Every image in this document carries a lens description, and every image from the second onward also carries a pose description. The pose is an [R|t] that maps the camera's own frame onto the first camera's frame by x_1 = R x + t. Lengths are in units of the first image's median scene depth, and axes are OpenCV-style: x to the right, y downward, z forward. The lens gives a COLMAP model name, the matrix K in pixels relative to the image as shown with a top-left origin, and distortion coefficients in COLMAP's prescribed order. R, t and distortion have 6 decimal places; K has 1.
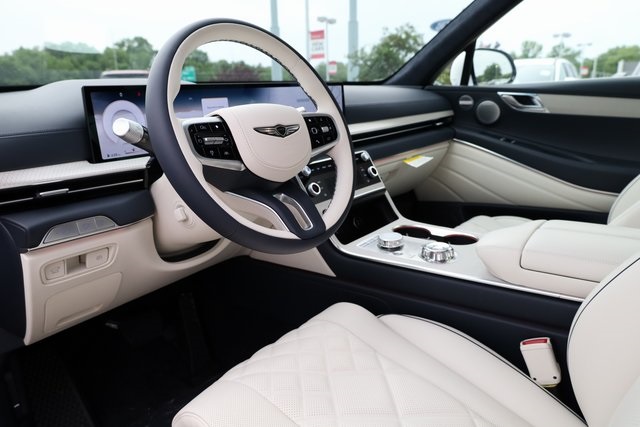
lens RADIAL K [[455.1, 0, 336.3], [0, 455.1, 204.9], [0, 0, 1]] dist [-0.019641, 0.010848]
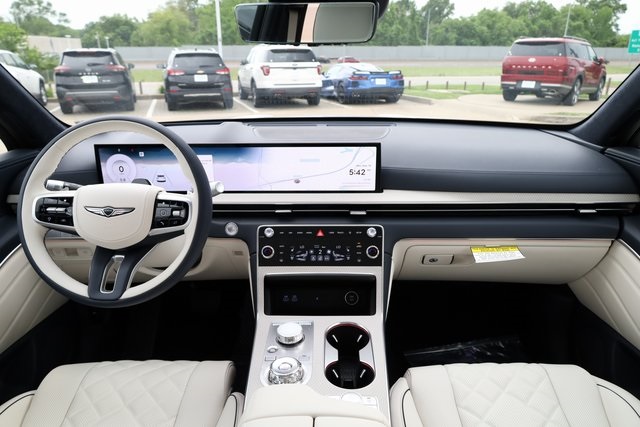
lens RADIAL K [[455.1, 0, 316.8], [0, 455.1, 215.5], [0, 0, 1]] dist [-0.019641, 0.010848]
pose [[0.580244, 0.296685, -0.758482, 0.992850], [-0.209051, 0.954343, 0.213371, -0.460843], [0.787156, 0.034754, 0.615774, 0.585593]]
